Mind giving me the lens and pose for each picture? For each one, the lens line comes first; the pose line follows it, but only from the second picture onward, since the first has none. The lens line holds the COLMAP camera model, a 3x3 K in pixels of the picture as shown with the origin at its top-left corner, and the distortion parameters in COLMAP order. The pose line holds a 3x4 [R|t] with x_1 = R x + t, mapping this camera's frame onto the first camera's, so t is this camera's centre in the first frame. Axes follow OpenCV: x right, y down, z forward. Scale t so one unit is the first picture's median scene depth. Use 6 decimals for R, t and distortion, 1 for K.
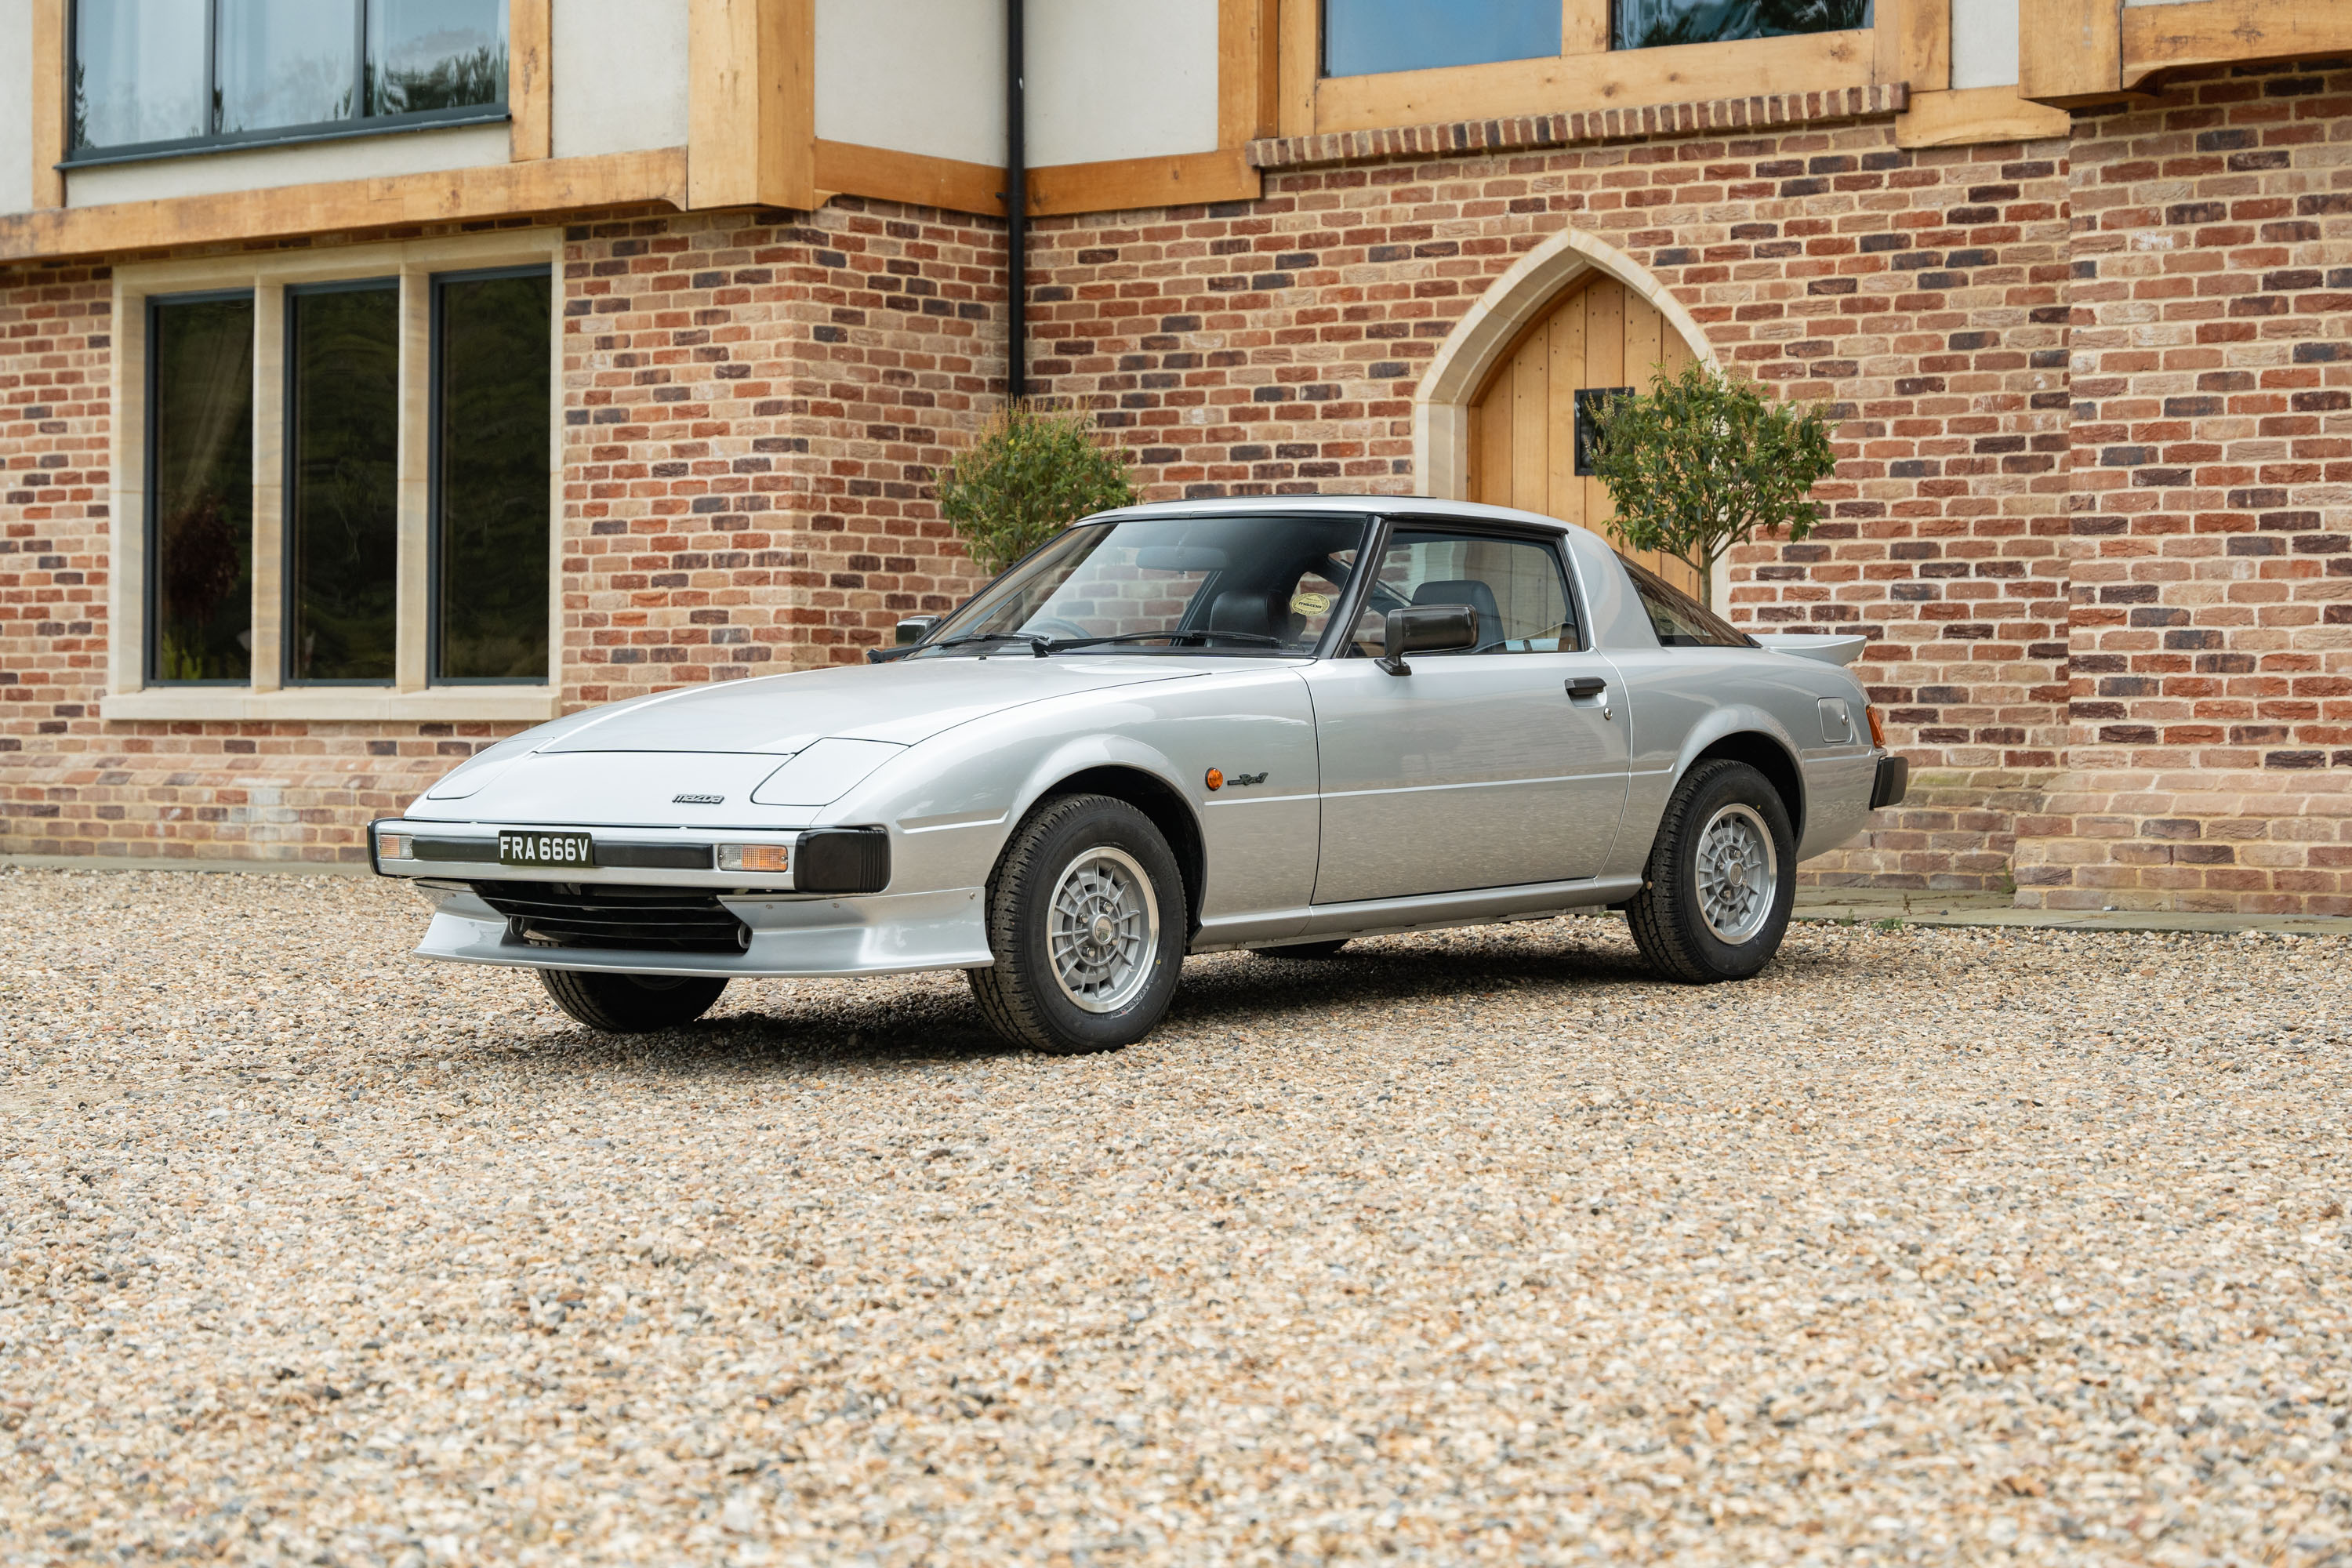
lens RADIAL K [[4470.3, 0, 1236.0], [0, 4470.3, 747.5], [0, 0, 1]] dist [-0.030683, -0.137337]
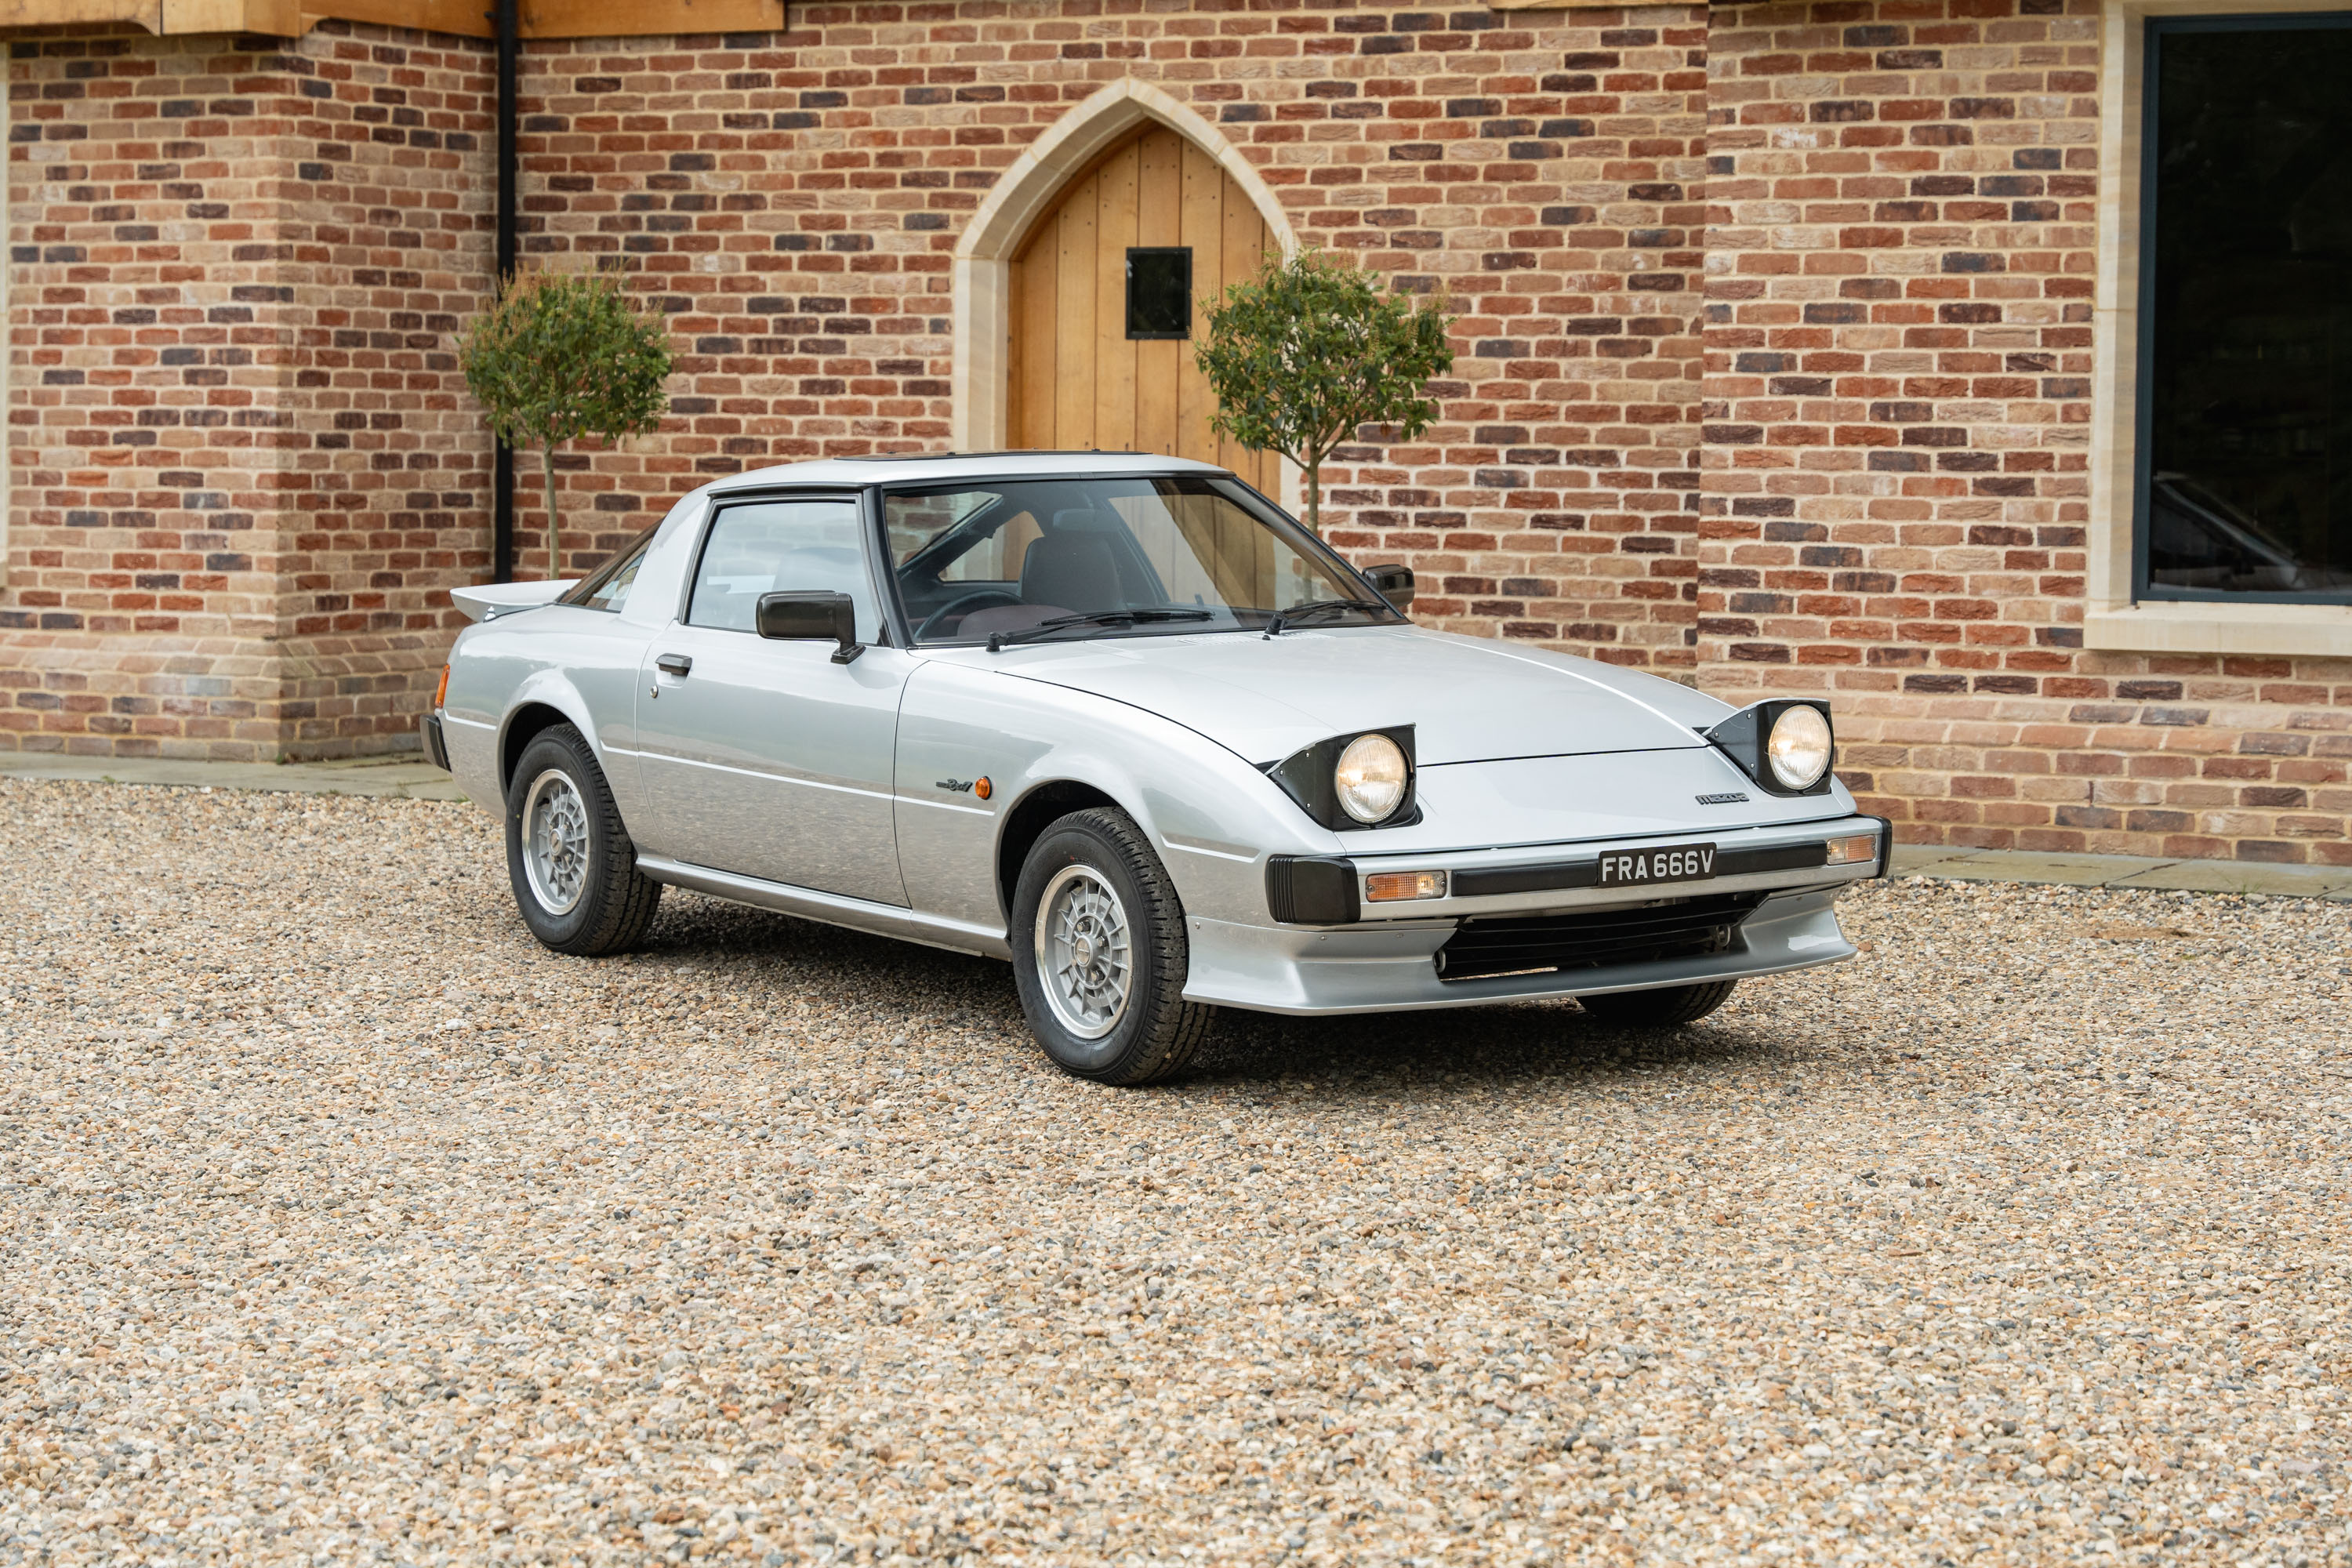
lens RADIAL K [[4813.5, 0, 1176.0], [0, 4813.5, 784.0], [0, 0, 1]] dist [-0.029390, -0.256826]
pose [[0.988721, -0.001253, 0.149766, -0.066748], [-0.008613, 0.997835, 0.065206, -0.034323], [-0.149523, -0.065760, 0.986569, -0.005816]]
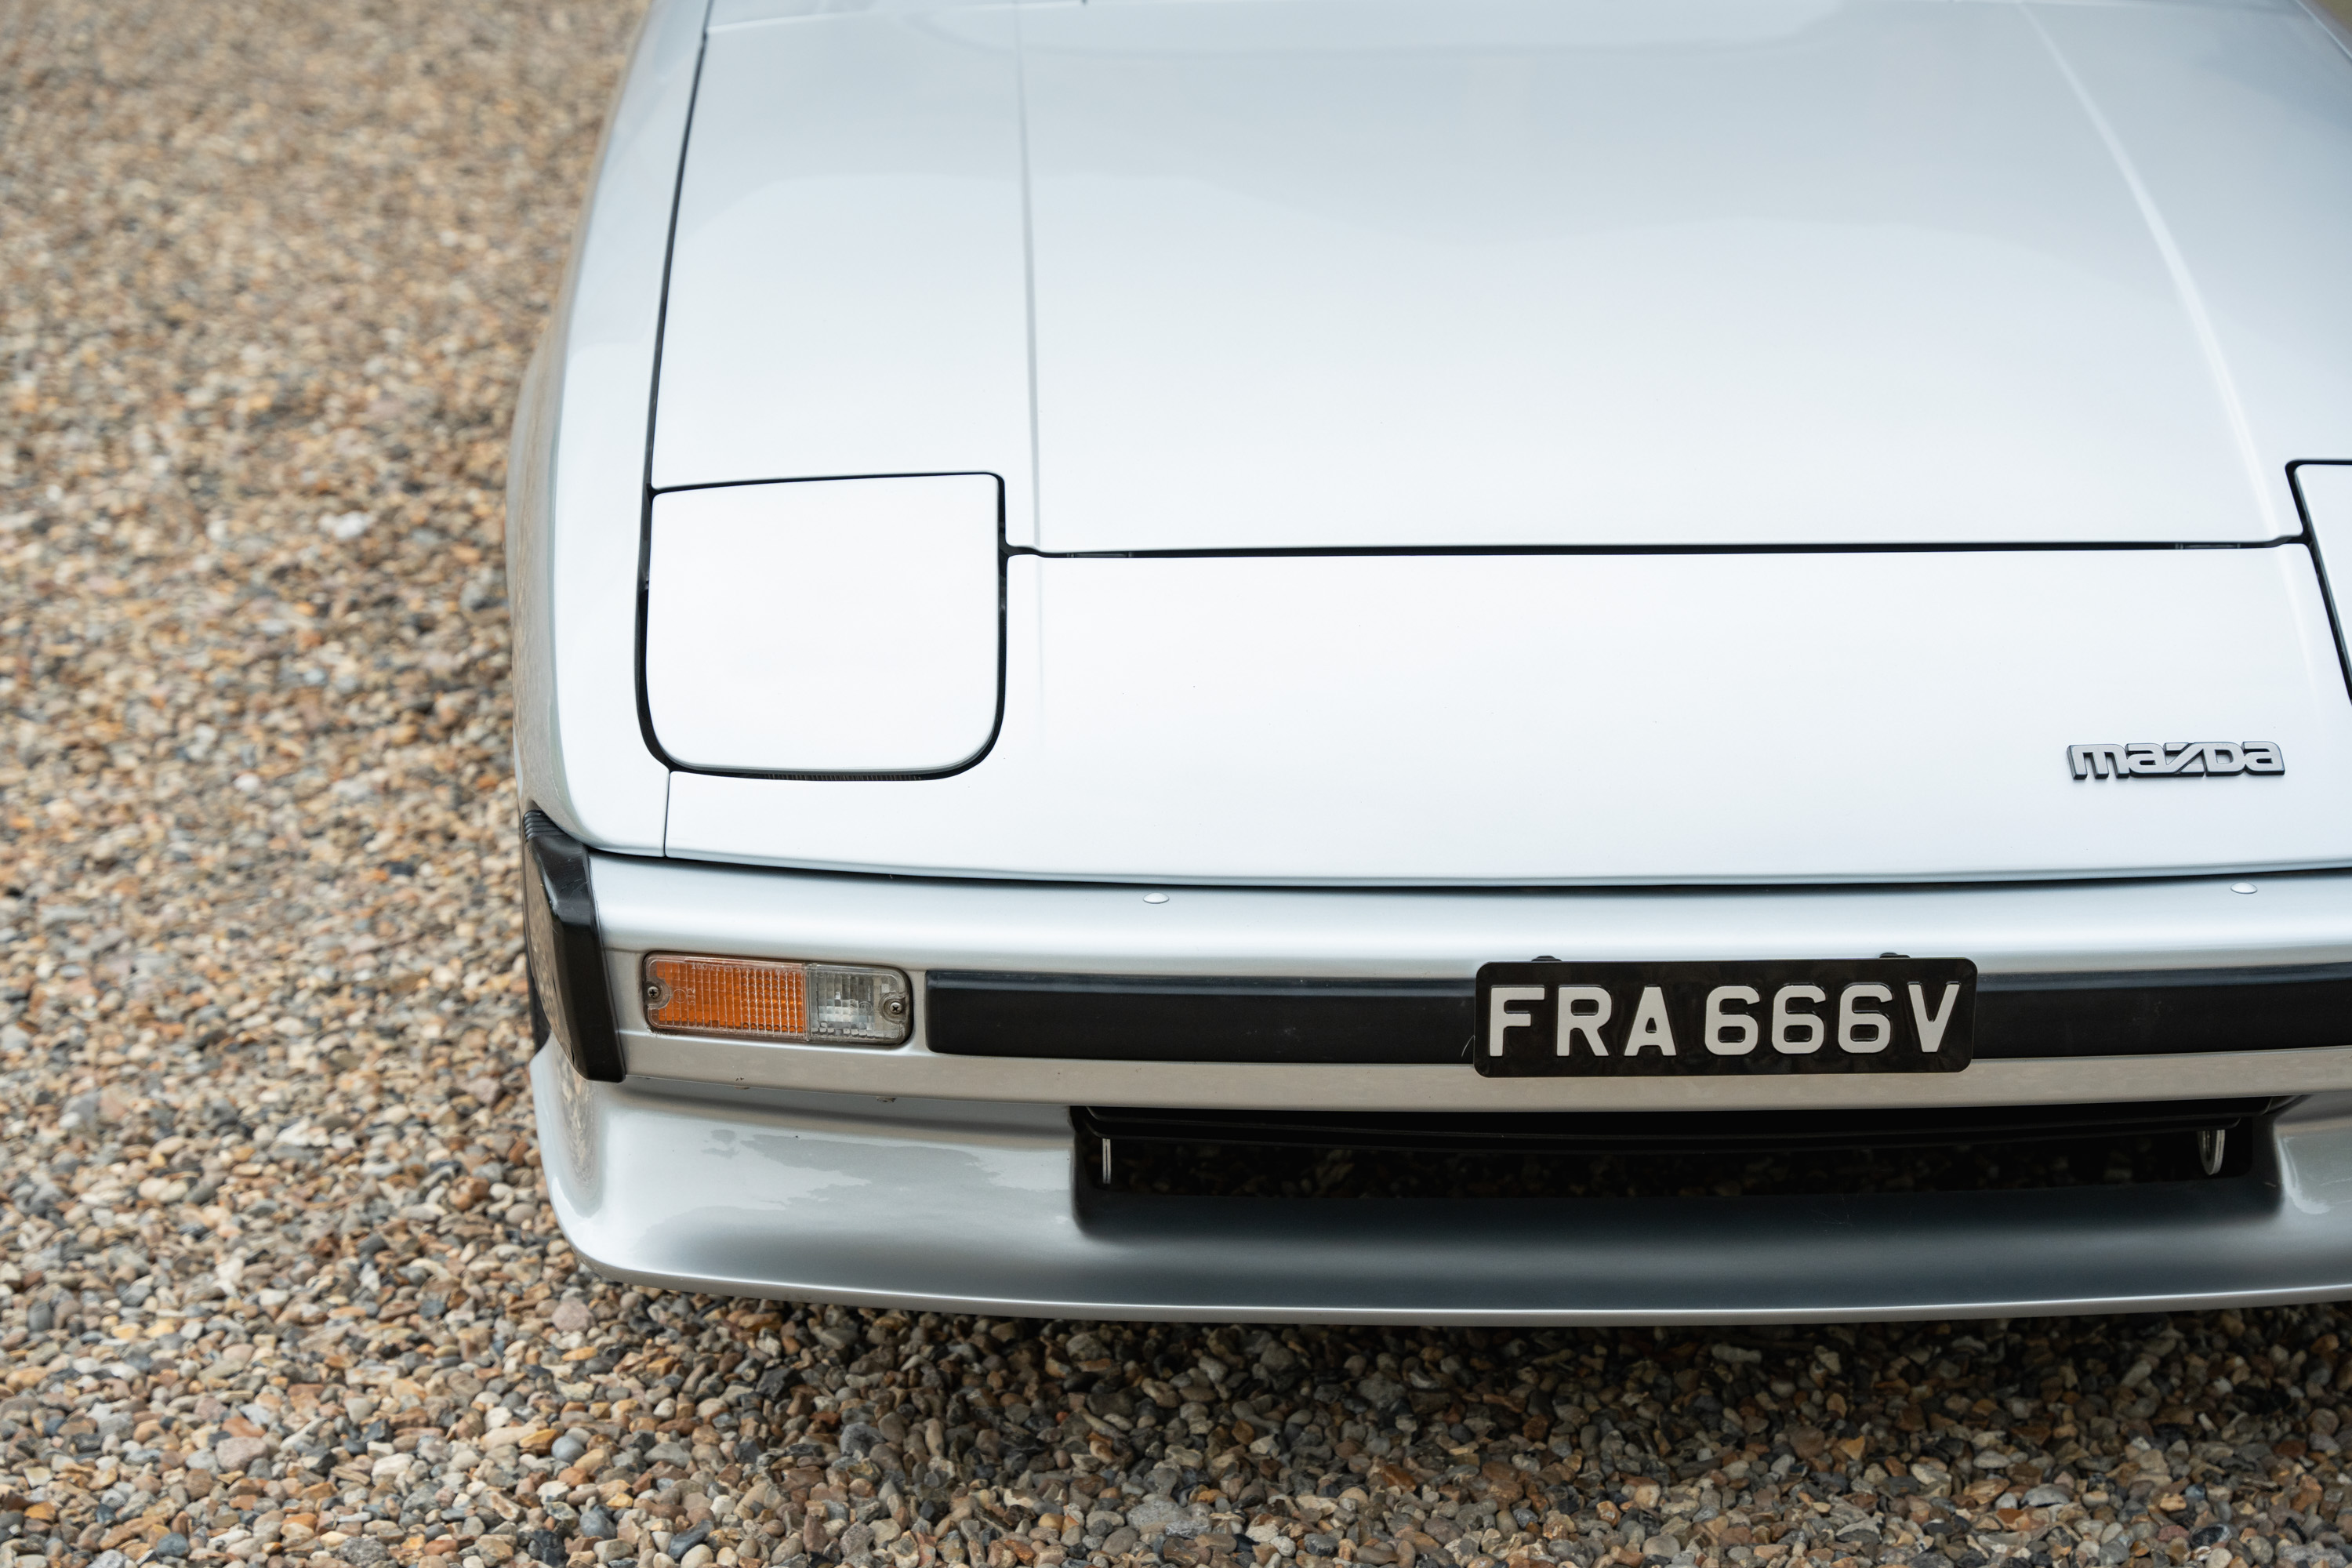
lens RADIAL K [[4538.0, 0, 1176.0], [0, 4538.0, 784.0], [0, 0, 1]] dist [-0.031366, -0.137224]
pose [[0.994382, -0.014822, 0.104811, -0.043941], [-0.019021, 0.949011, 0.314670, -0.041822], [-0.104131, -0.314895, 0.943397, 0.314281]]
